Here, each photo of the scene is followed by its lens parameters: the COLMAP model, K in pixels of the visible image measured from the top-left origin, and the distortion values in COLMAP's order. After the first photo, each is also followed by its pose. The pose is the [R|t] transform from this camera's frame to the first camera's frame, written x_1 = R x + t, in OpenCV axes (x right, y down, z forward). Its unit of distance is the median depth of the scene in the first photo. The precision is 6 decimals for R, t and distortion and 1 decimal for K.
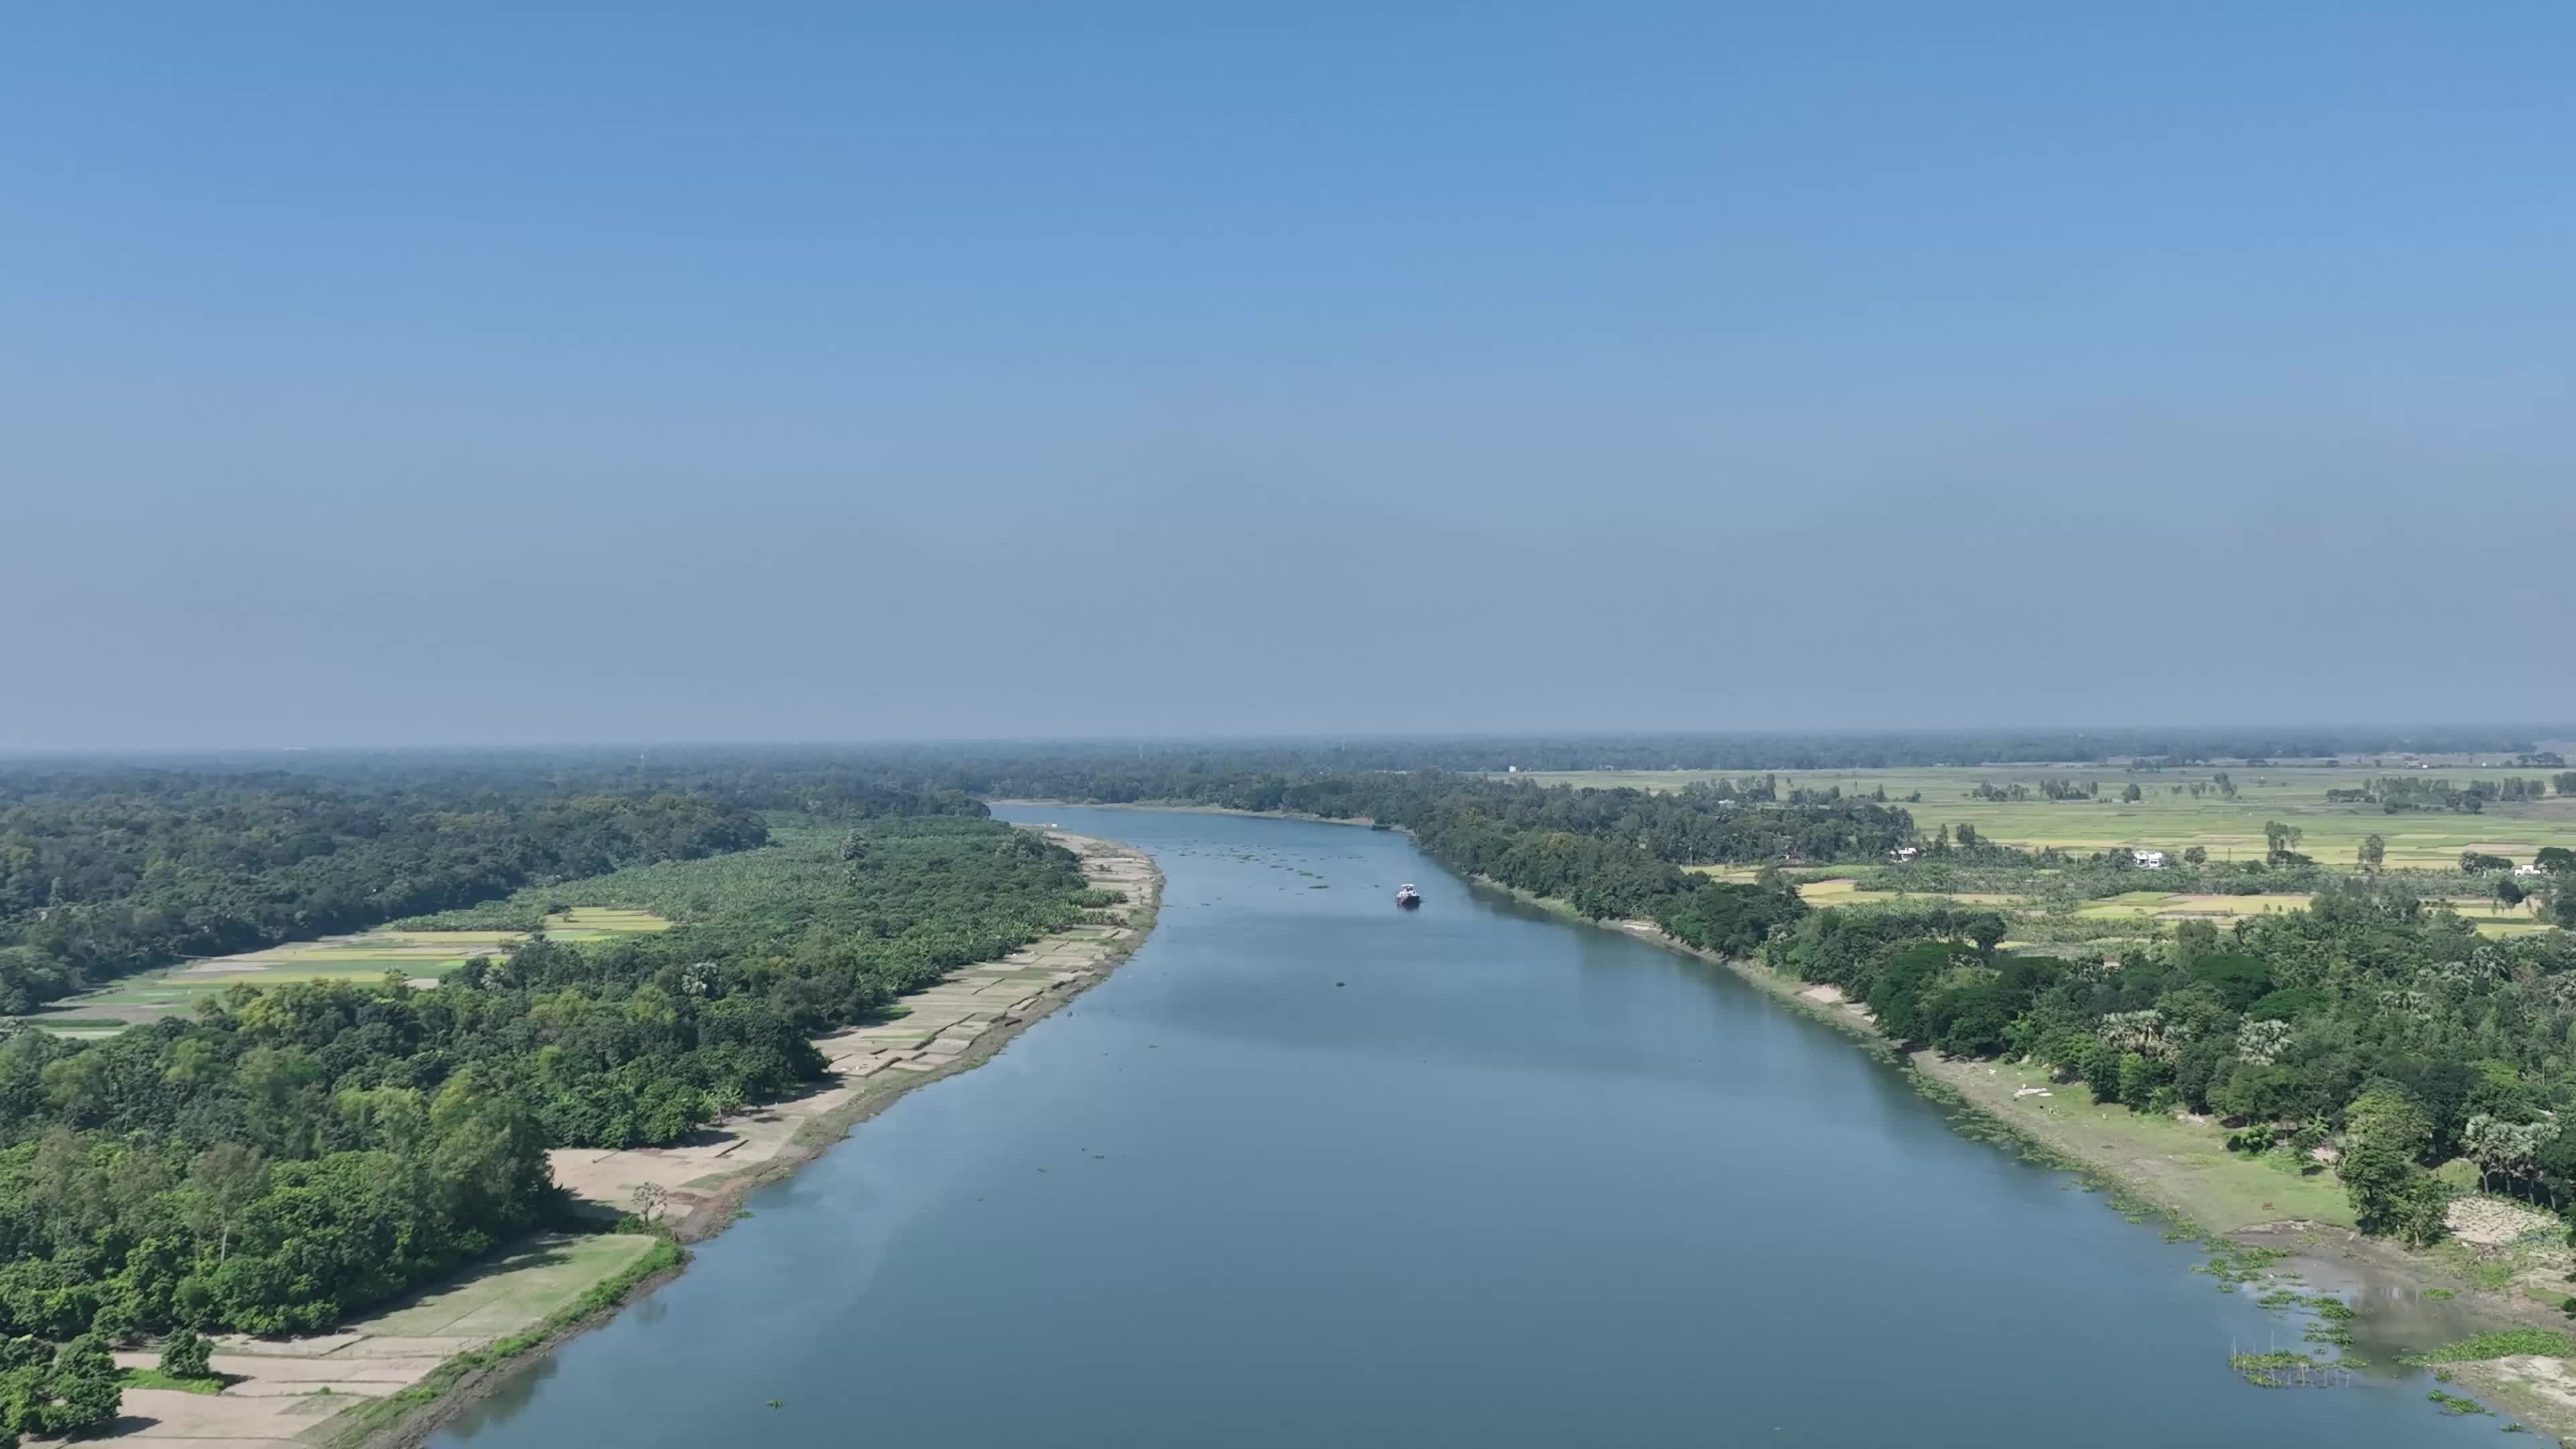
lens RADIAL K [[3831.8, 0, 1288.0], [0, 3831.8, 724.5], [0, 0, 1]] dist [0.013242, -0.046085]
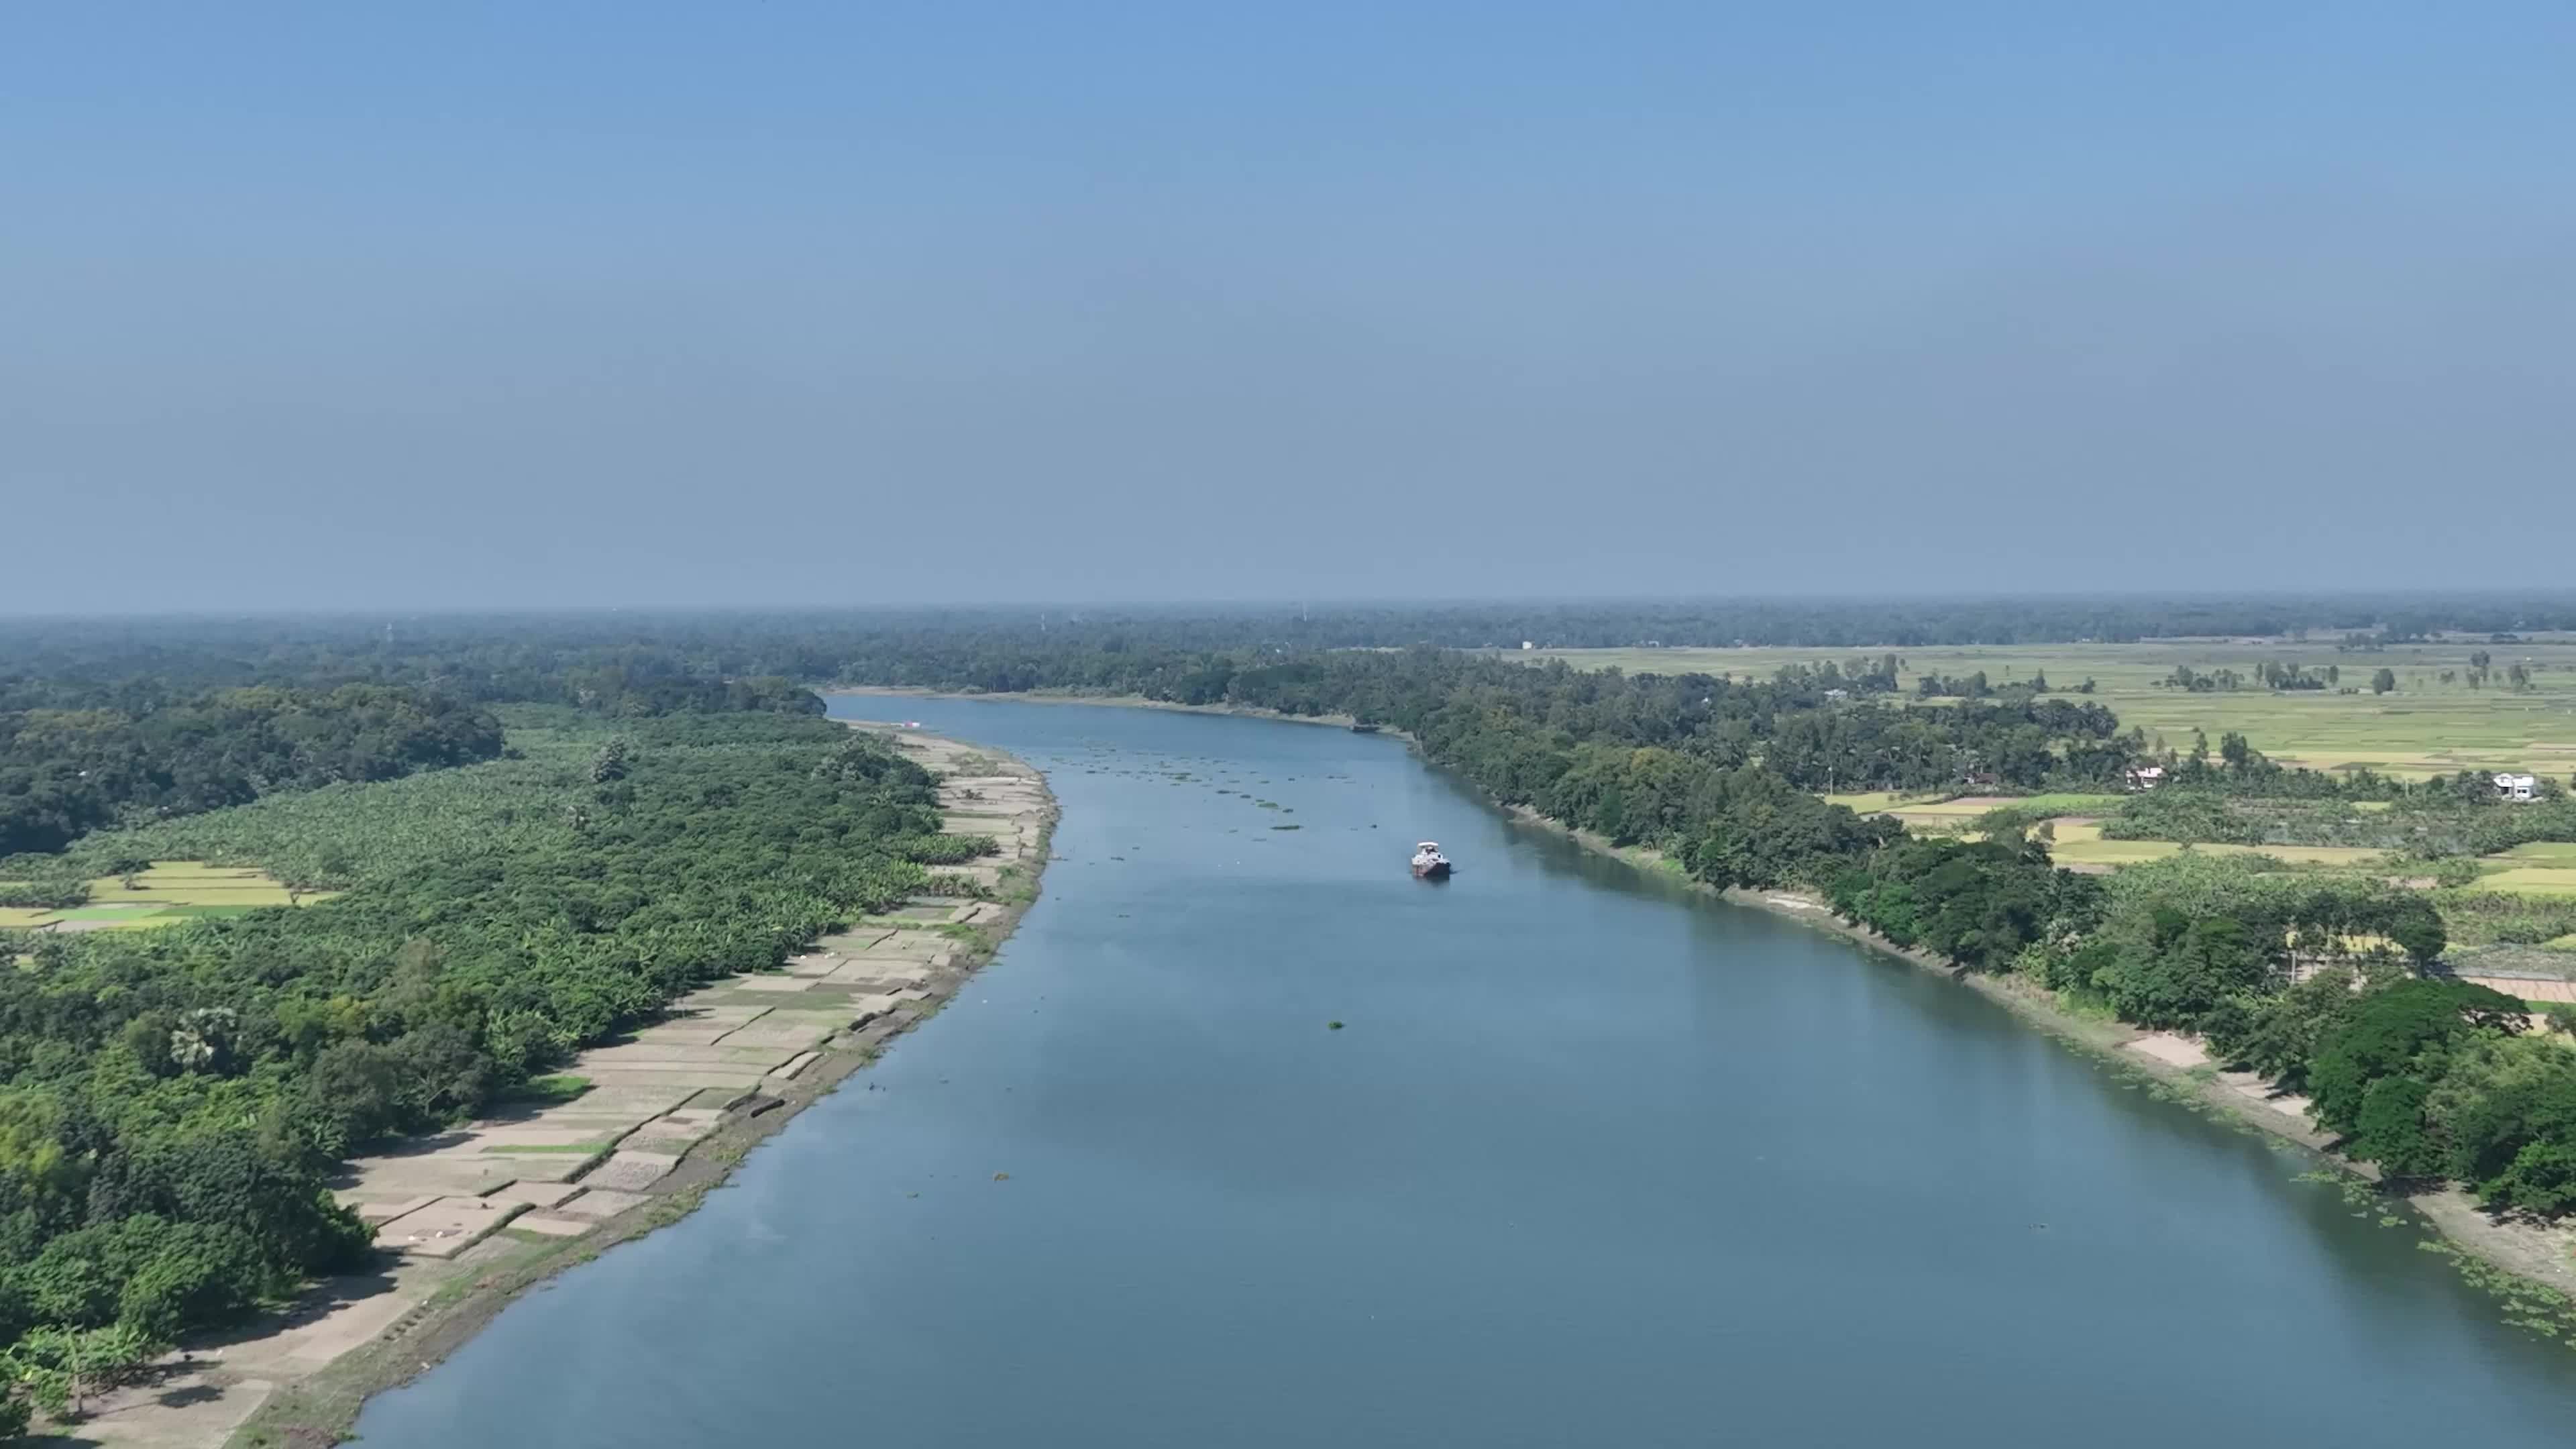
lens RADIAL K [[4273.5, 0, 1222.1], [0, 4273.5, 725.3], [0, 0, 1]] dist [0.015088, -0.055750]
pose [[0.999999, 0.001033, -0.001113, -0.002337], [-0.000997, 0.999481, 0.032187, 0.000311], [0.001146, -0.032186, 0.999481, 0.240727]]
